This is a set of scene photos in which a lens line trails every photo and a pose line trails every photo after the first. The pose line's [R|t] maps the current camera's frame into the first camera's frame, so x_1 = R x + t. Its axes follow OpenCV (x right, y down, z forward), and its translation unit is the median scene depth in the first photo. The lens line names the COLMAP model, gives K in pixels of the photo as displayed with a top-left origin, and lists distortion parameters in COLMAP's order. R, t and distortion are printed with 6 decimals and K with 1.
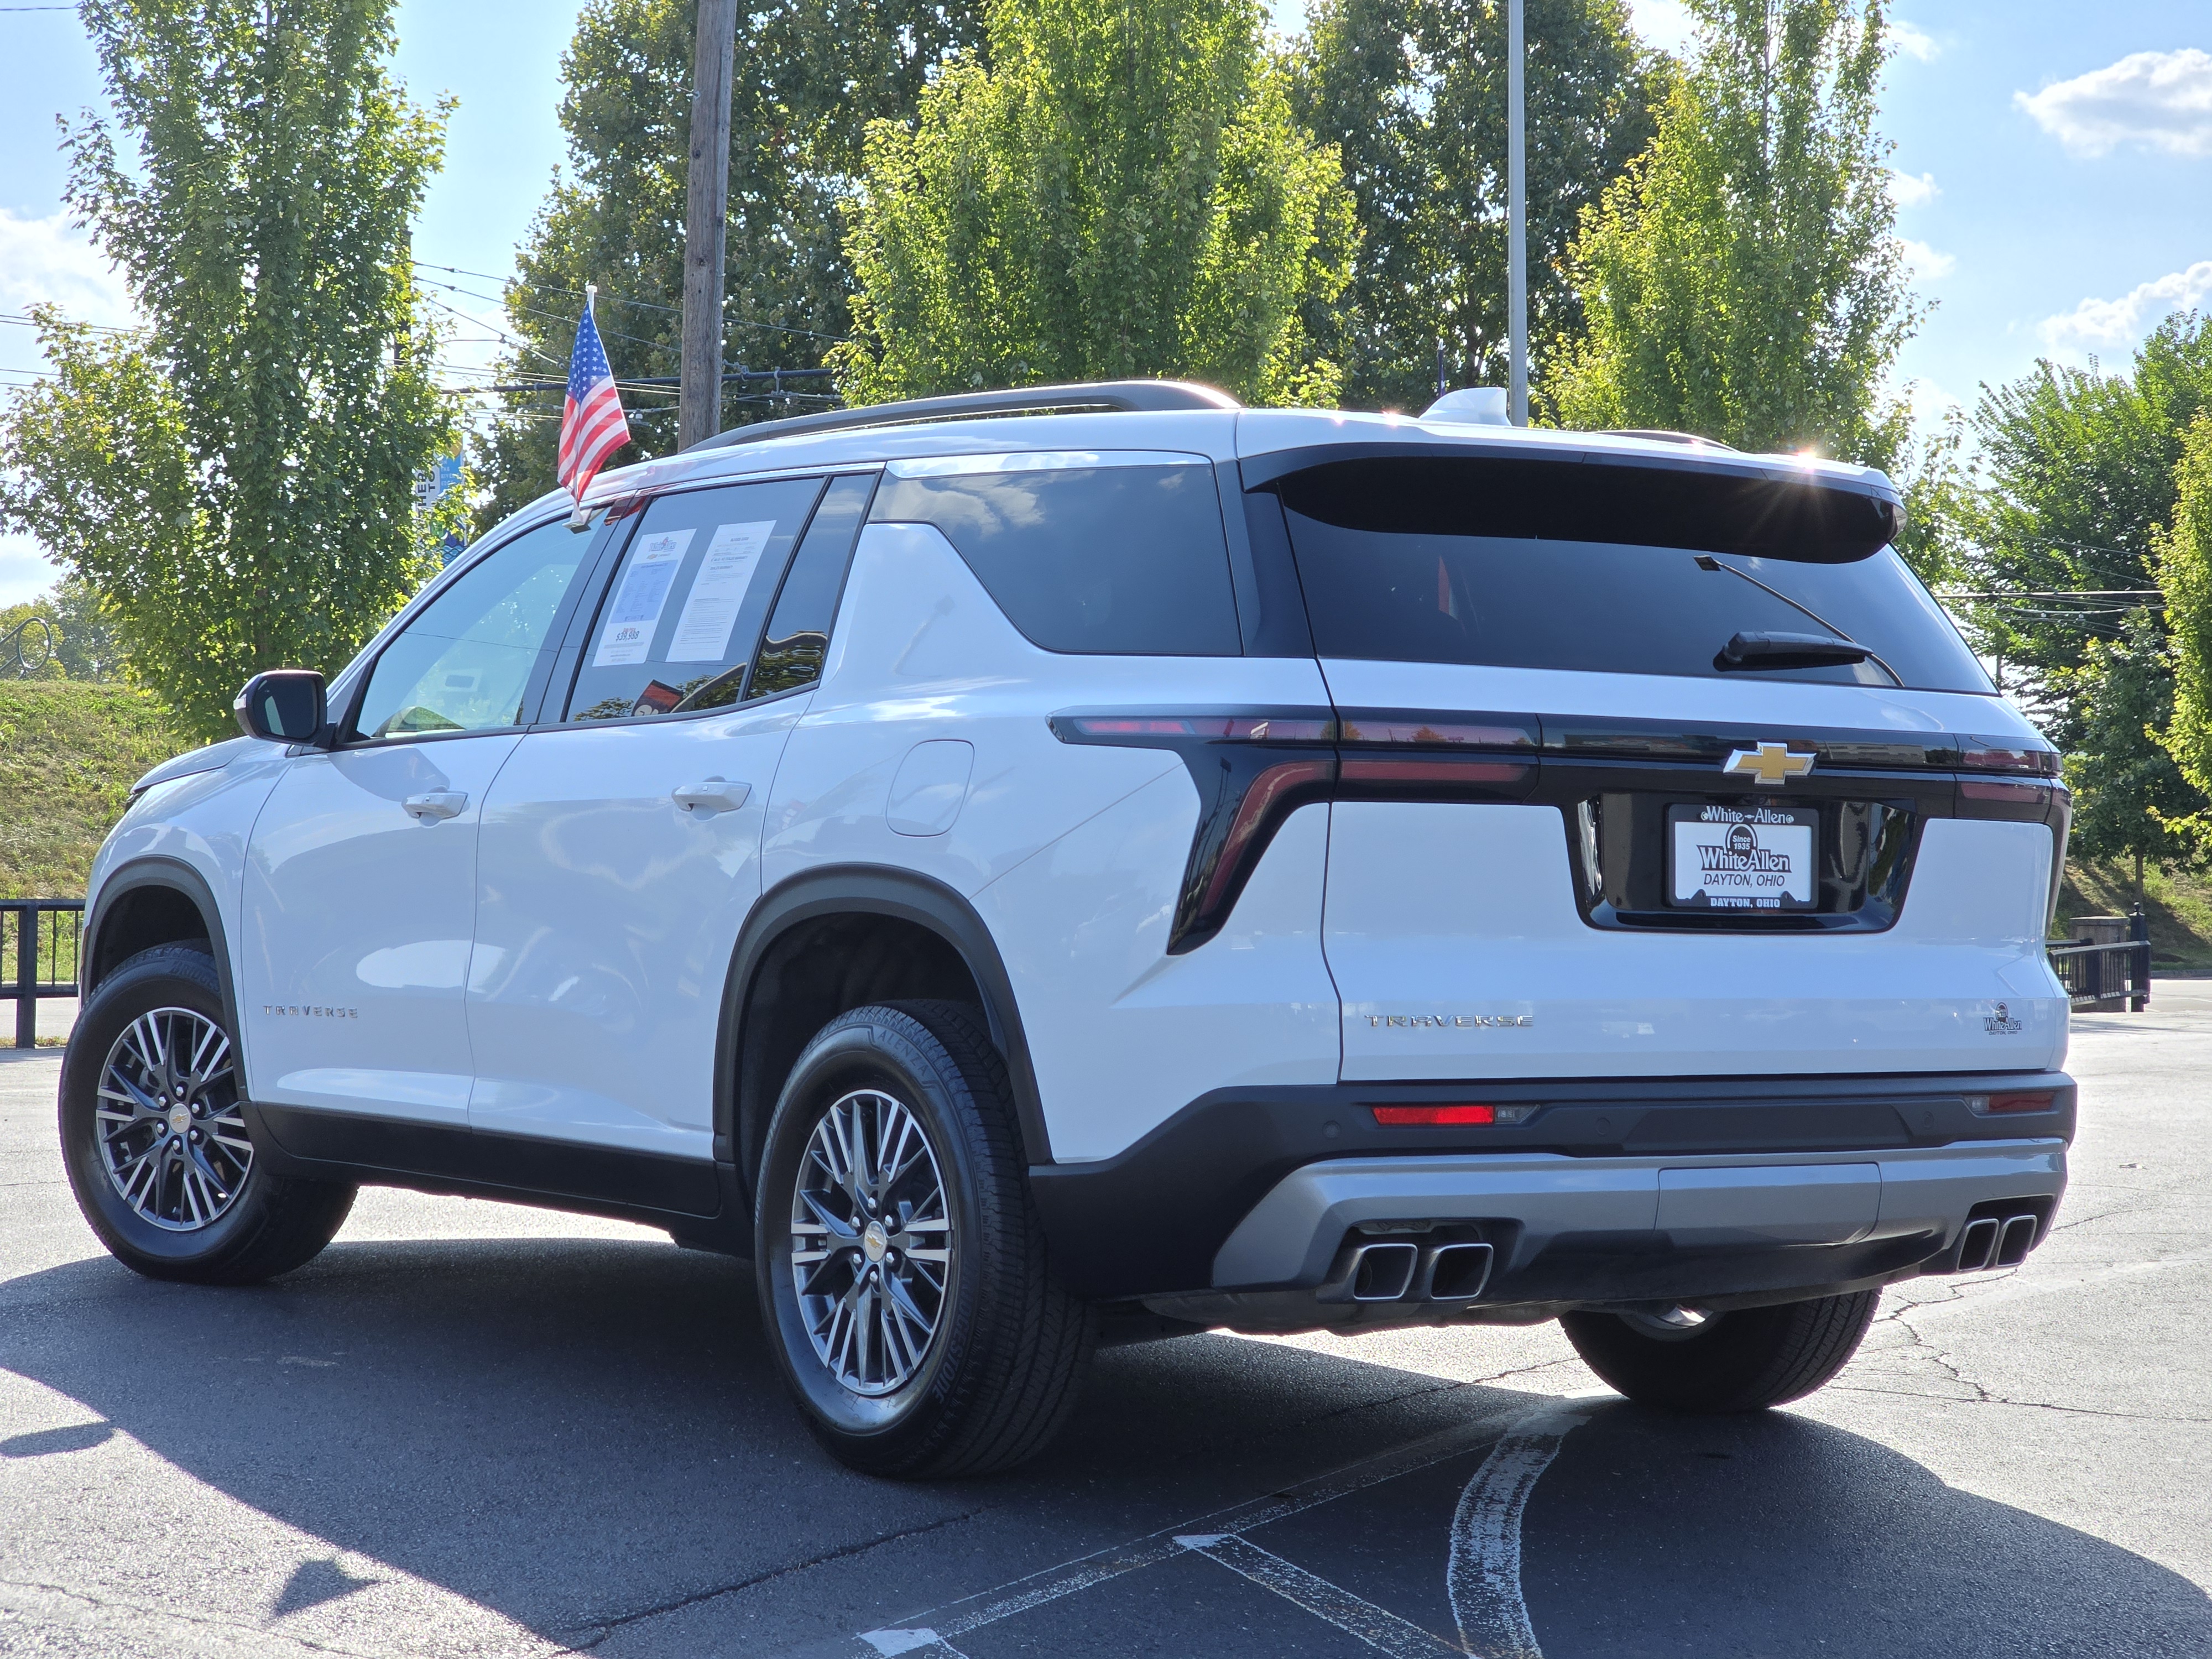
lens RADIAL K [[4299.3, 0, 1113.5], [0, 4299.3, 824.2], [0, 0, 1]] dist [-0.038410, 0.000000]
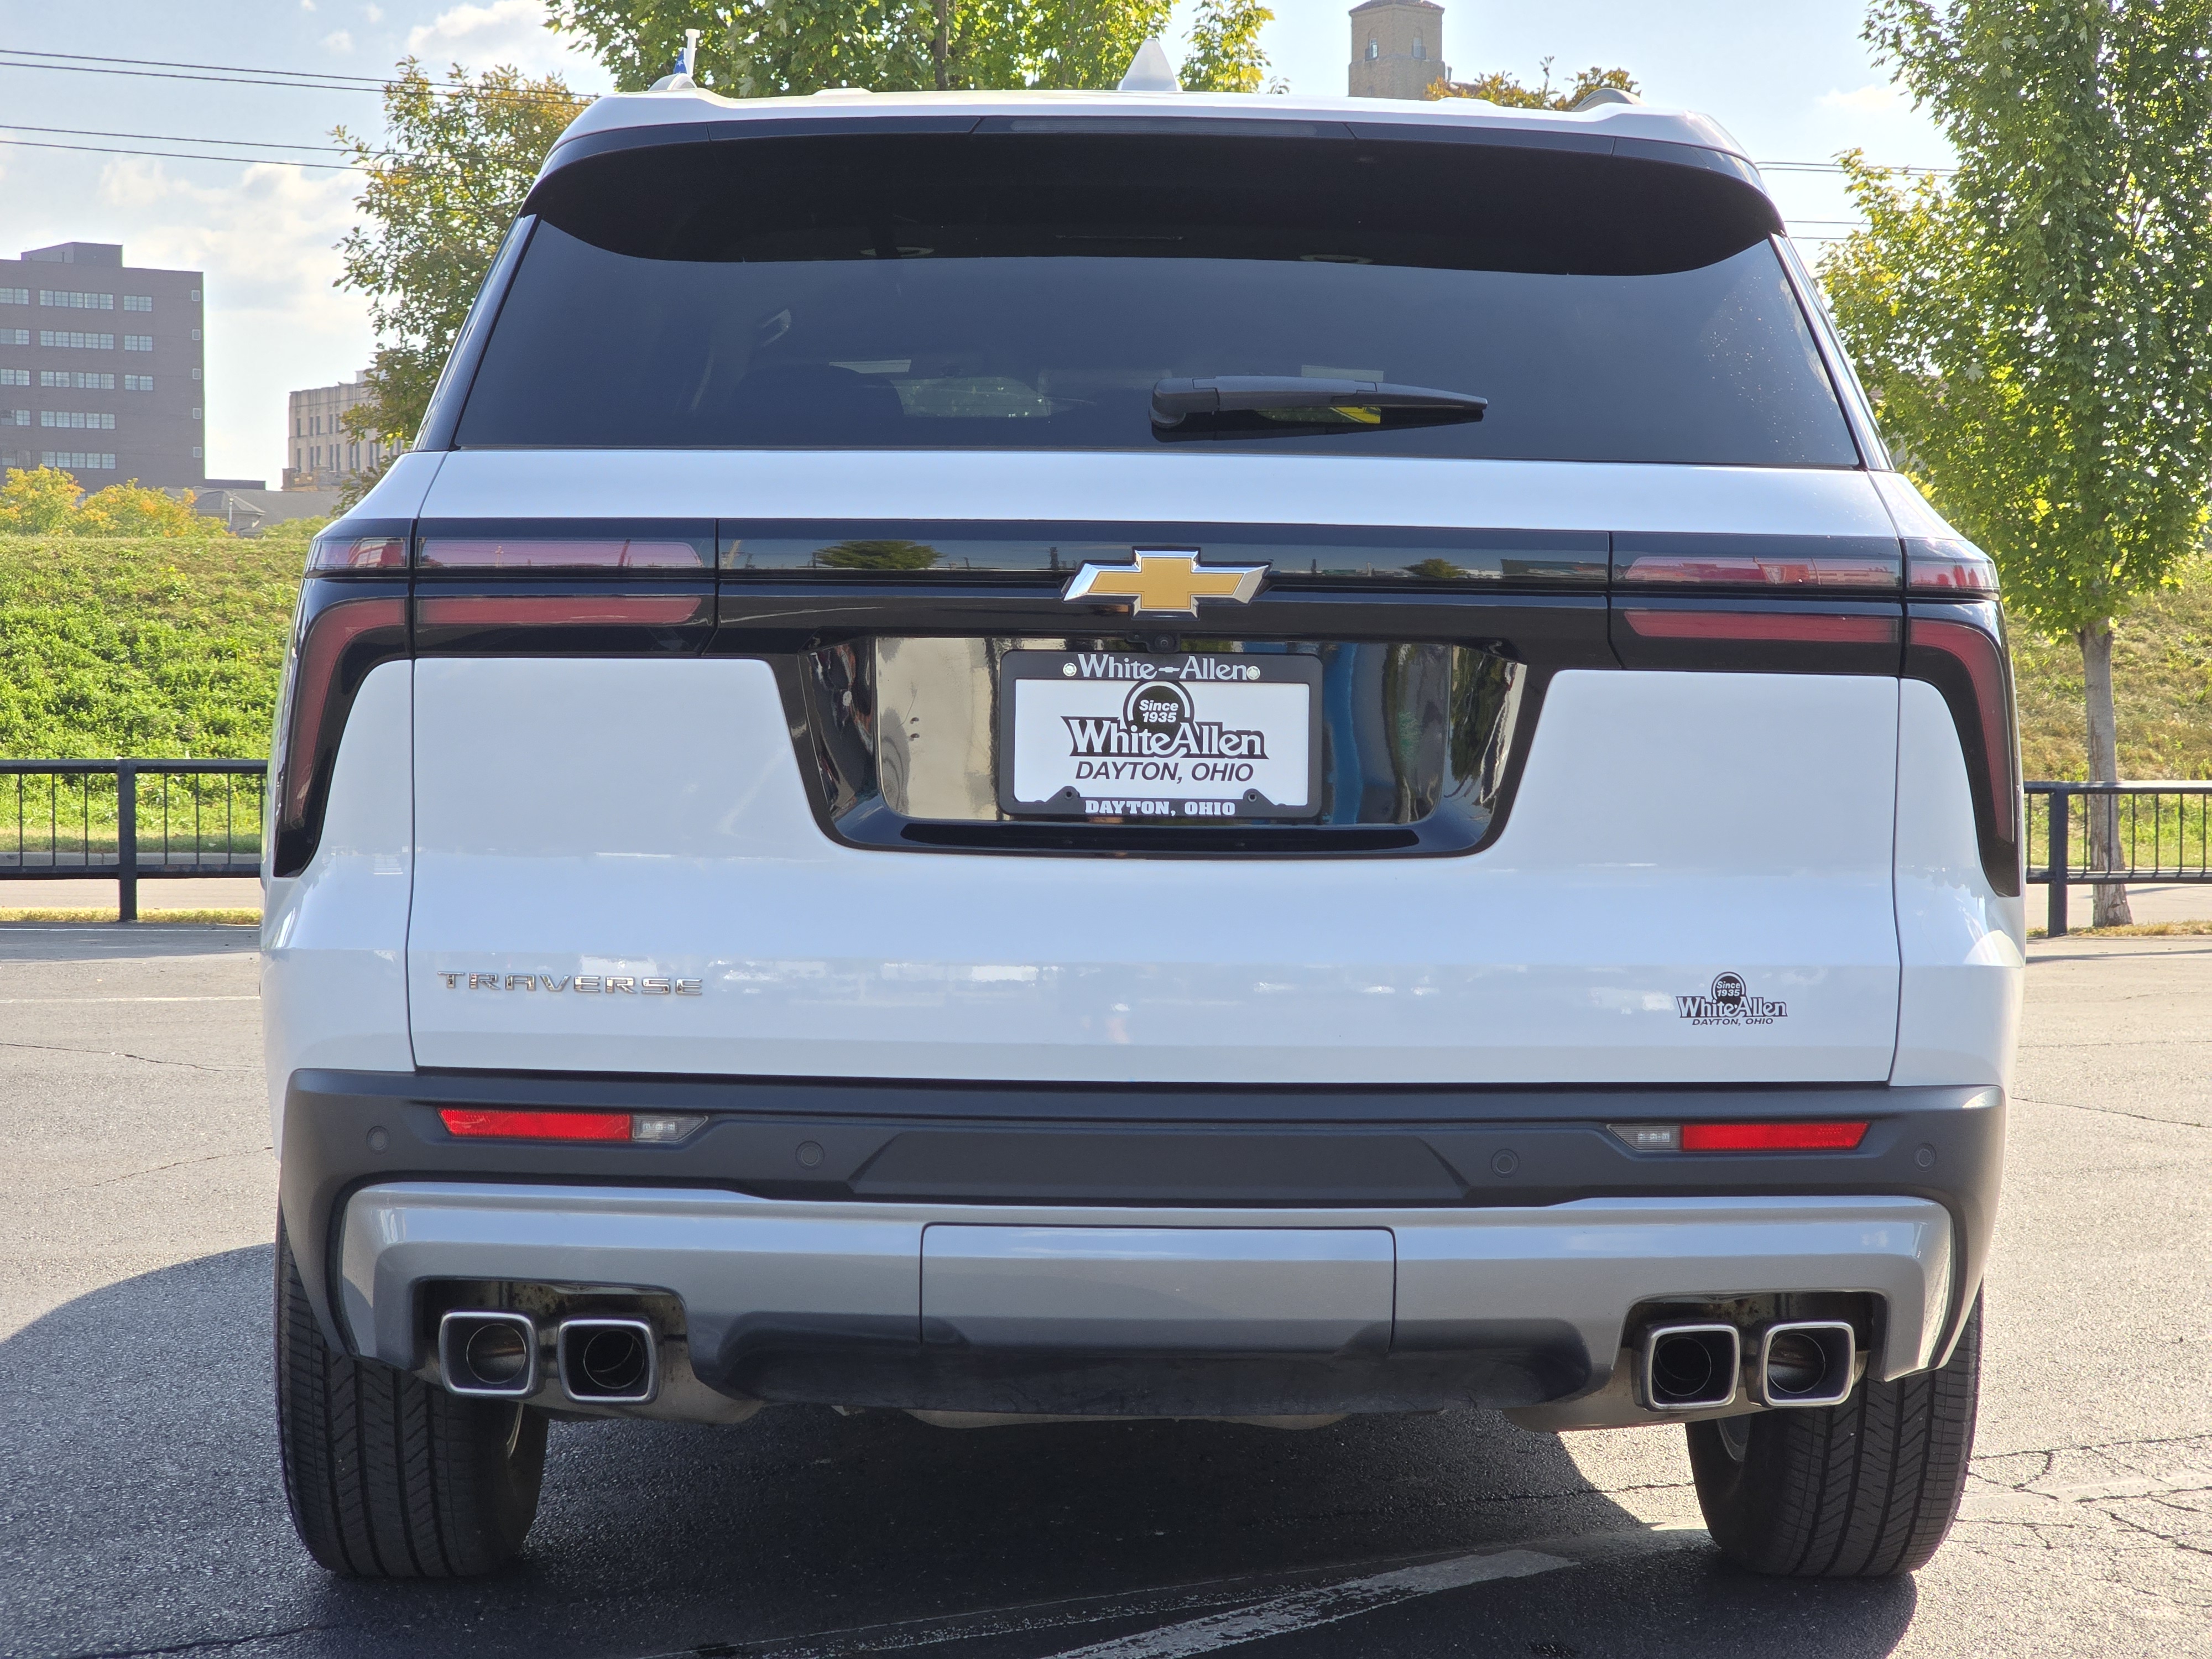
lens RADIAL K [[4299.3, 0, 1100.9], [0, 4299.3, 835.9], [0, 0, 1]] dist [-0.038410, 0.000000]
pose [[0.846039, 0.006339, -0.533083, 0.463326], [0.010226, 0.999552, 0.028115, 0.004503], [0.533023, -0.029238, 0.845596, 0.448136]]
